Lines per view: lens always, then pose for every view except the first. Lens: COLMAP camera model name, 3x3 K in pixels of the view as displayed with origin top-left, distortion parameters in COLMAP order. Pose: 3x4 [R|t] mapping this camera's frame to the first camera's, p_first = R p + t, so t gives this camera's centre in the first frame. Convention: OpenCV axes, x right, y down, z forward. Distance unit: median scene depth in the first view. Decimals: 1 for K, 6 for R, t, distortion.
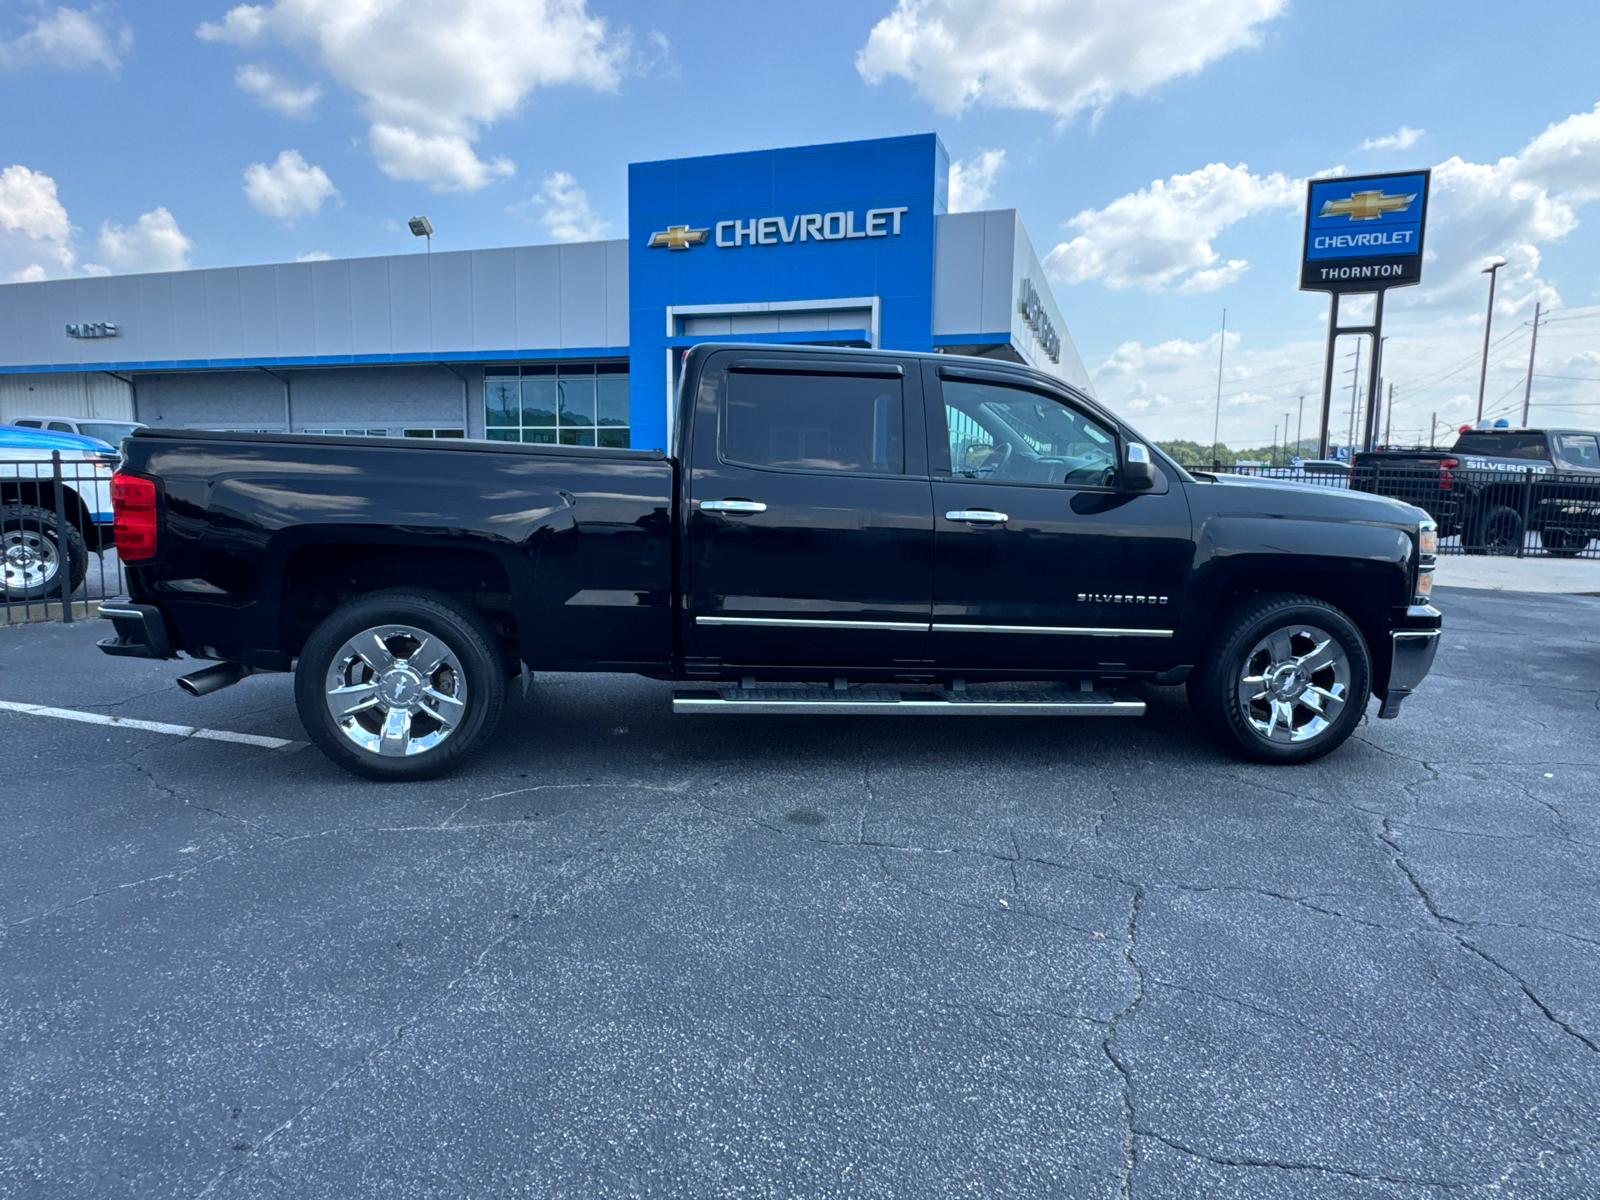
lens RADIAL K [[971.3, 0, 786.9], [0, 971.3, 605.5], [0, 0, 1]] dist [-0.006193, 0.002330]
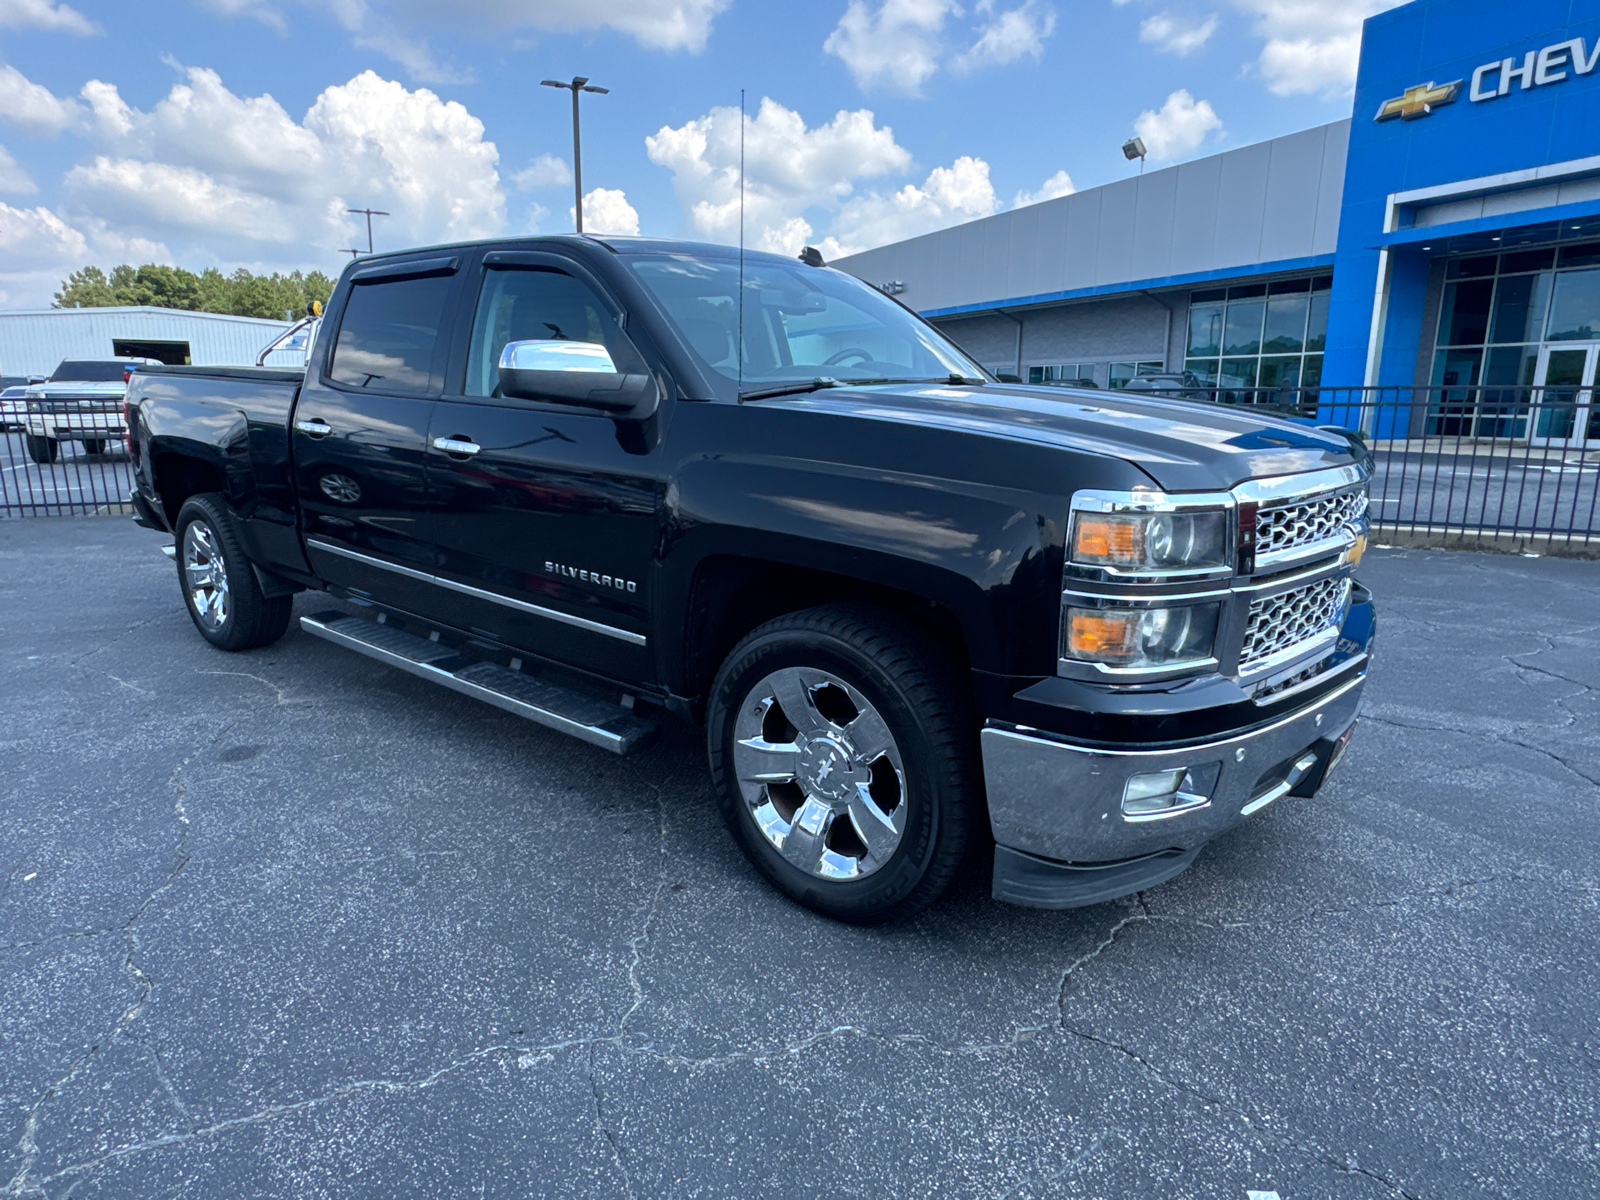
lens RADIAL K [[971.3, 0, 840.4], [0, 971.3, 600.8], [0, 0, 1]] dist [-0.006193, 0.002330]
pose [[0.684636, 0.138983, -0.715512, 0.182621], [-0.097047, 0.990294, 0.099498, -0.014231], [0.722395, 0.001319, 0.691479, 0.127075]]
